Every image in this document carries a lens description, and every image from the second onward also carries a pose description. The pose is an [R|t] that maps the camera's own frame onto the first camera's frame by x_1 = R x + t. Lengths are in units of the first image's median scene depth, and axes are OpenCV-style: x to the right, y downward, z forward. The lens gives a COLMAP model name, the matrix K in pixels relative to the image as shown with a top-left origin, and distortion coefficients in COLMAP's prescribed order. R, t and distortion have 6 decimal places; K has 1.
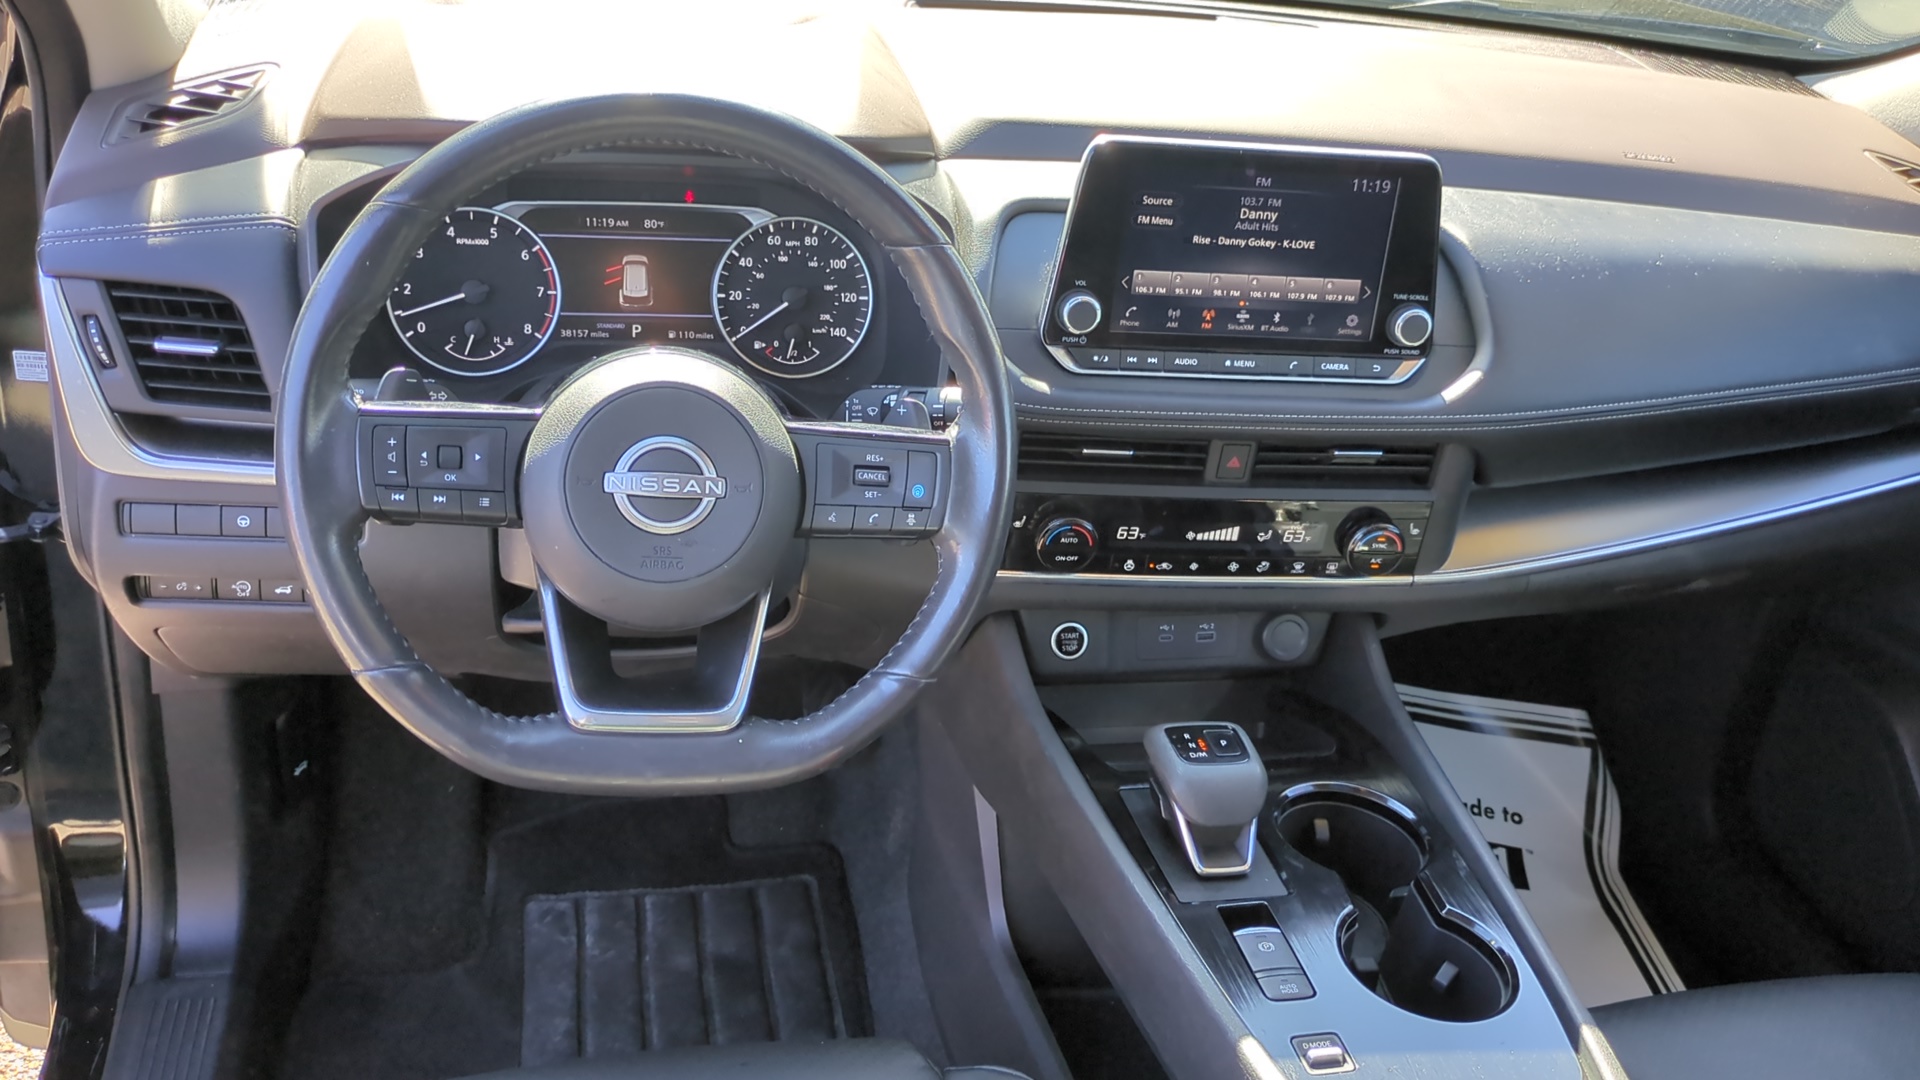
lens RADIAL K [[1682.5, 0, 957.4], [0, 1682.5, 537.2], [0, 0, 1]] dist [0.046039, -0.049685]
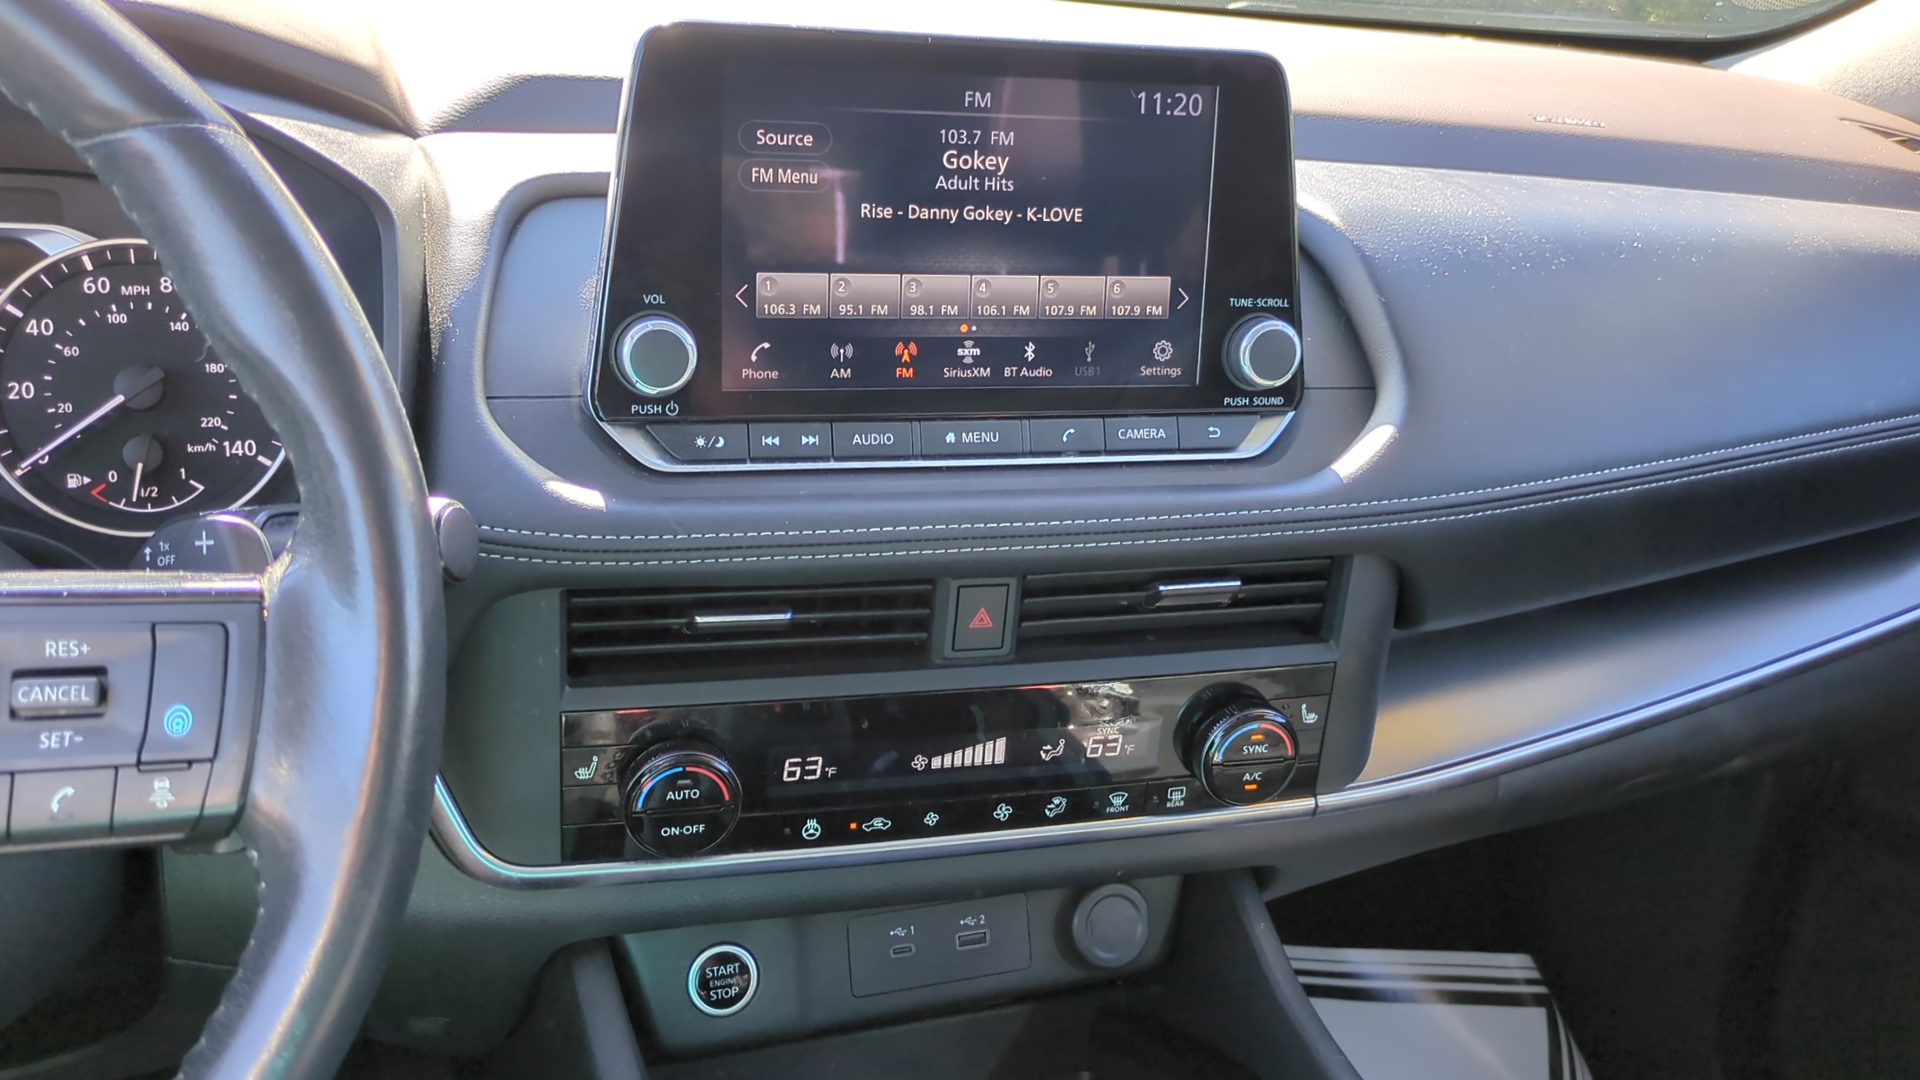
lens RADIAL K [[1682.5, 0, 948.8], [0, 1682.5, 507.2], [0, 0, 1]] dist [0.046039, -0.049685]
pose [[0.990242, -0.078481, 0.115161, 0.093140], [0.095614, 0.983788, -0.151718, 0.001309], [-0.101387, 0.161248, 0.981692, 0.457751]]
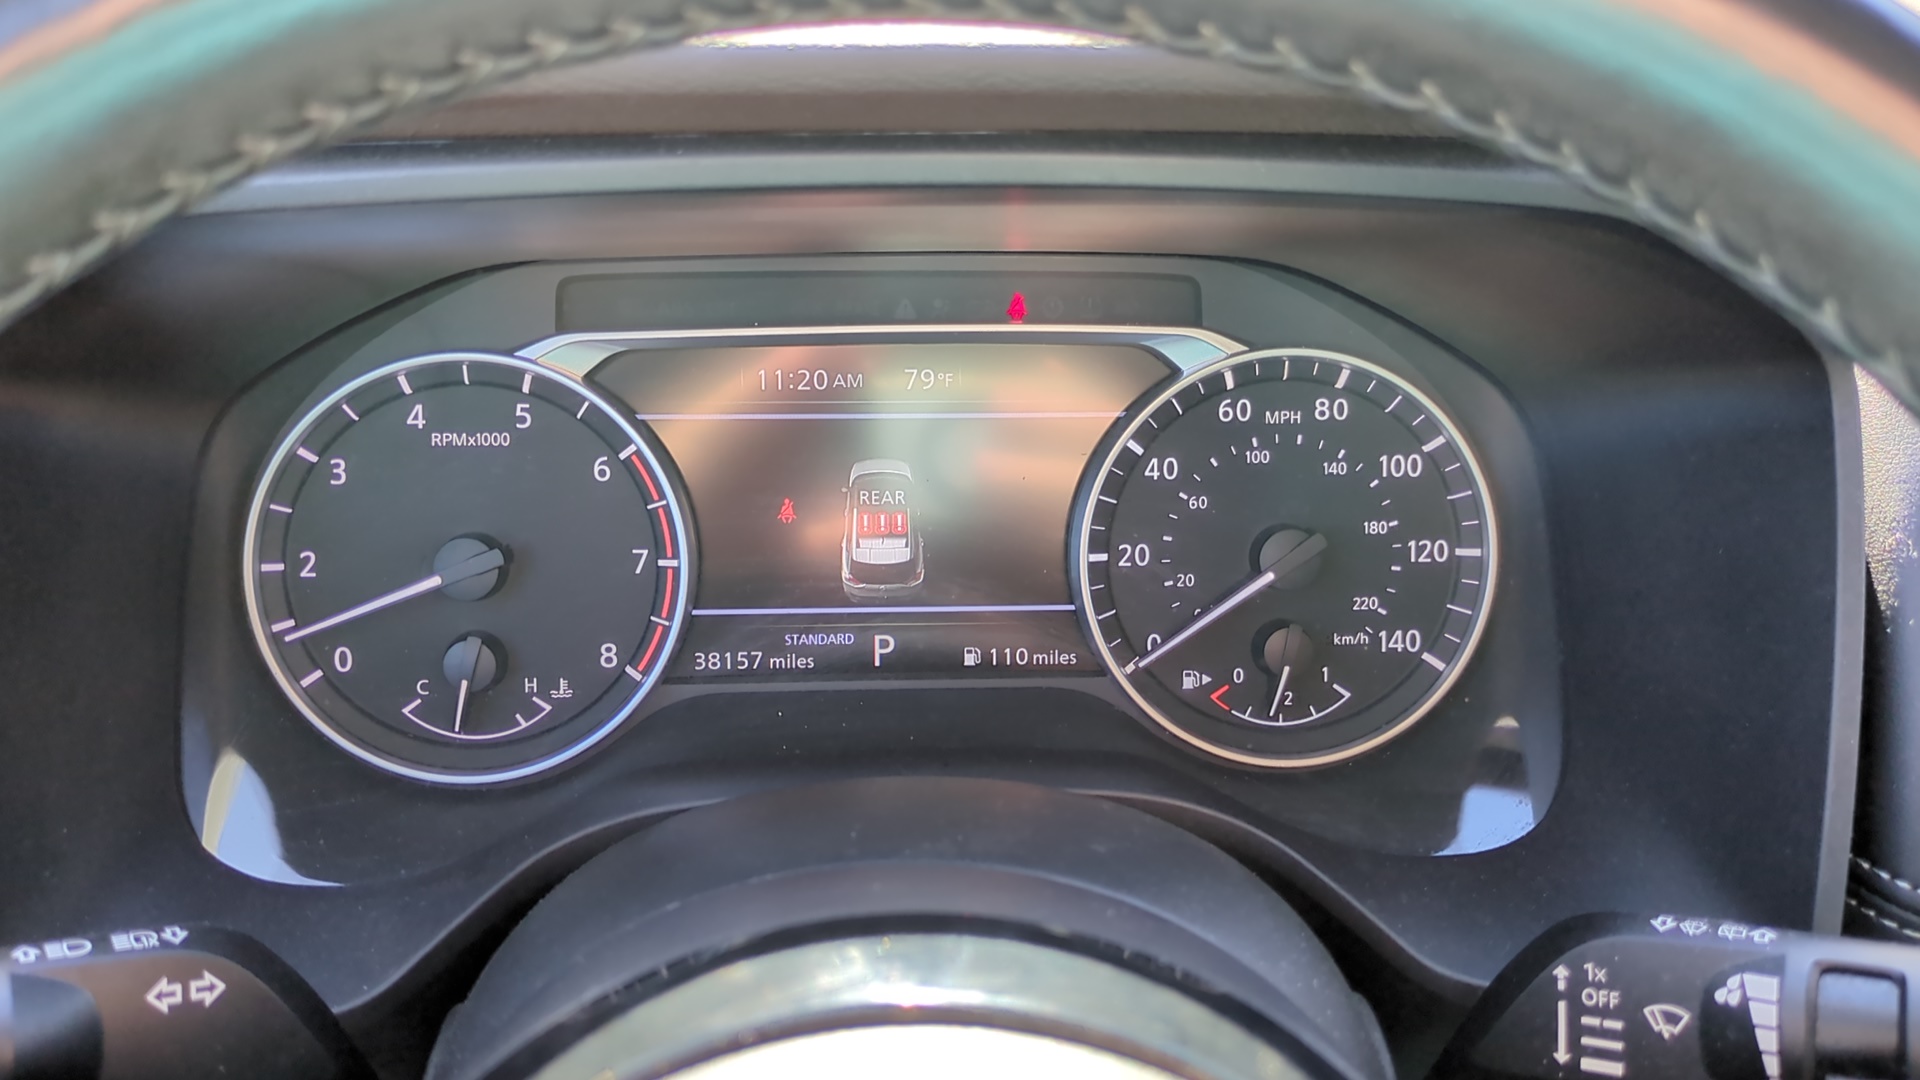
lens RADIAL K [[1682.5, 0, 959.7], [0, 1682.5, 544.6], [0, 0, 1]] dist [0.046039, -0.049685]
pose [[0.982439, -0.012573, -0.186162, -0.100207], [-0.001347, 0.997223, -0.074459, -0.118173], [0.186581, 0.073403, 0.979694, 0.621027]]
